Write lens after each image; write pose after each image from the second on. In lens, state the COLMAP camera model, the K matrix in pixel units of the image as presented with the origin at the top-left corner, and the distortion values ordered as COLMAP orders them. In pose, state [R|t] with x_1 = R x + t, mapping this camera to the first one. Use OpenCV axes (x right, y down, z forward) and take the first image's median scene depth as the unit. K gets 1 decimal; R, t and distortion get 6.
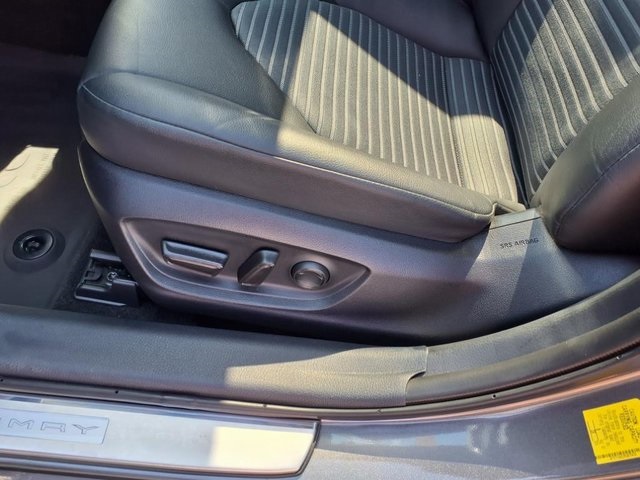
lens RADIAL K [[521.2, 0, 322.1], [0, 521.2, 235.2], [0, 0, 1]] dist [-0.006084, -0.005143]
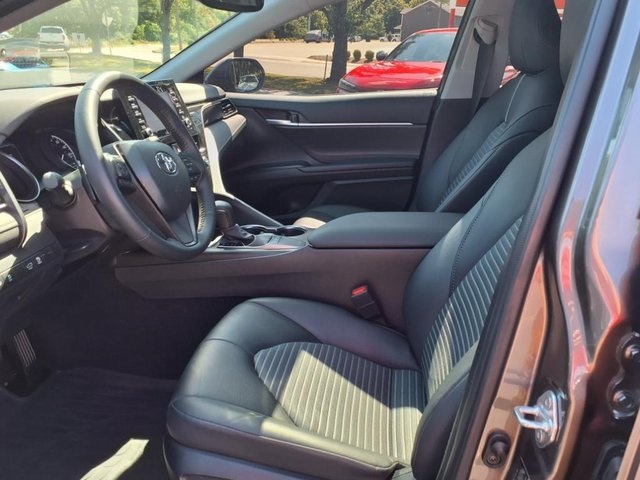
lens RADIAL K [[521.2, 0, 322.1], [0, 521.2, 235.2], [0, 0, 1]] dist [-0.006084, -0.005143]
pose [[0.990120, -0.081149, -0.114357, 0.314363], [0.010402, 0.855789, -0.517220, 0.162565], [0.139837, 0.510921, 0.848178, -0.756858]]
